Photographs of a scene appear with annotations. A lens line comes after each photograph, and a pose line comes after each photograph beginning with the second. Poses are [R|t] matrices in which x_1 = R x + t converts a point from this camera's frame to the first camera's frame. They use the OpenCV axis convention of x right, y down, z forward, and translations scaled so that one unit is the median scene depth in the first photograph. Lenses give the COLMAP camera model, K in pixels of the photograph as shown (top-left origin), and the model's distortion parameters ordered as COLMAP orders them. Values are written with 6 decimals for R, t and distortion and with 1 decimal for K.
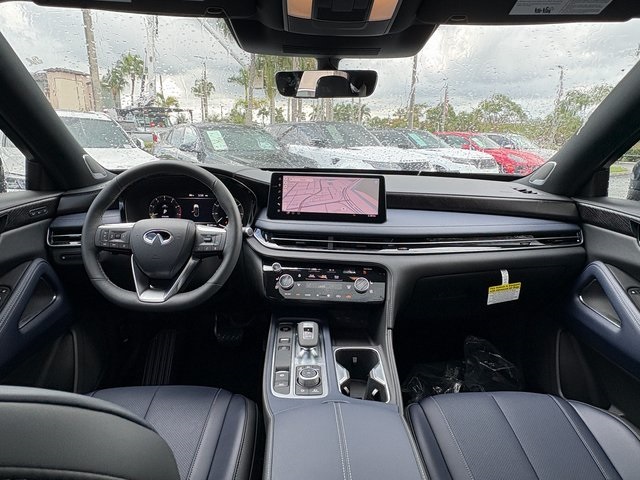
lens RADIAL K [[388.8, 0, 318.0], [0, 388.8, 233.2], [0, 0, 1]] dist [-0.006920, 0.004546]
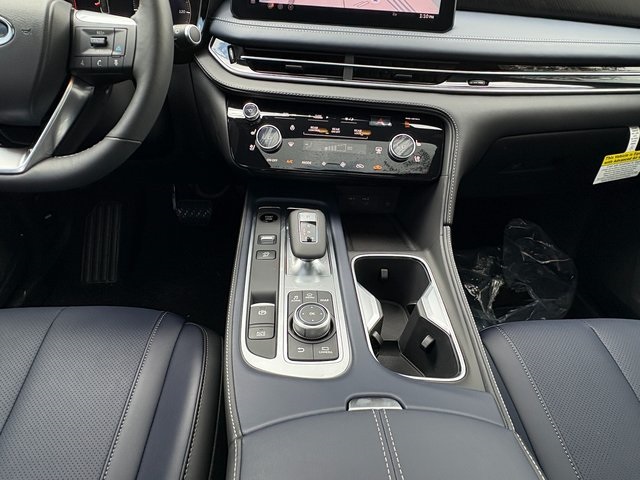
lens RADIAL K [[388.8, 0, 315.6], [0, 388.8, 238.2], [0, 0, 1]] dist [-0.006920, 0.004546]
pose [[0.999345, 0.016937, 0.031995, -0.027963], [-0.027415, 0.931258, 0.363328, 0.050939], [-0.023642, -0.363967, 0.931112, 0.400833]]
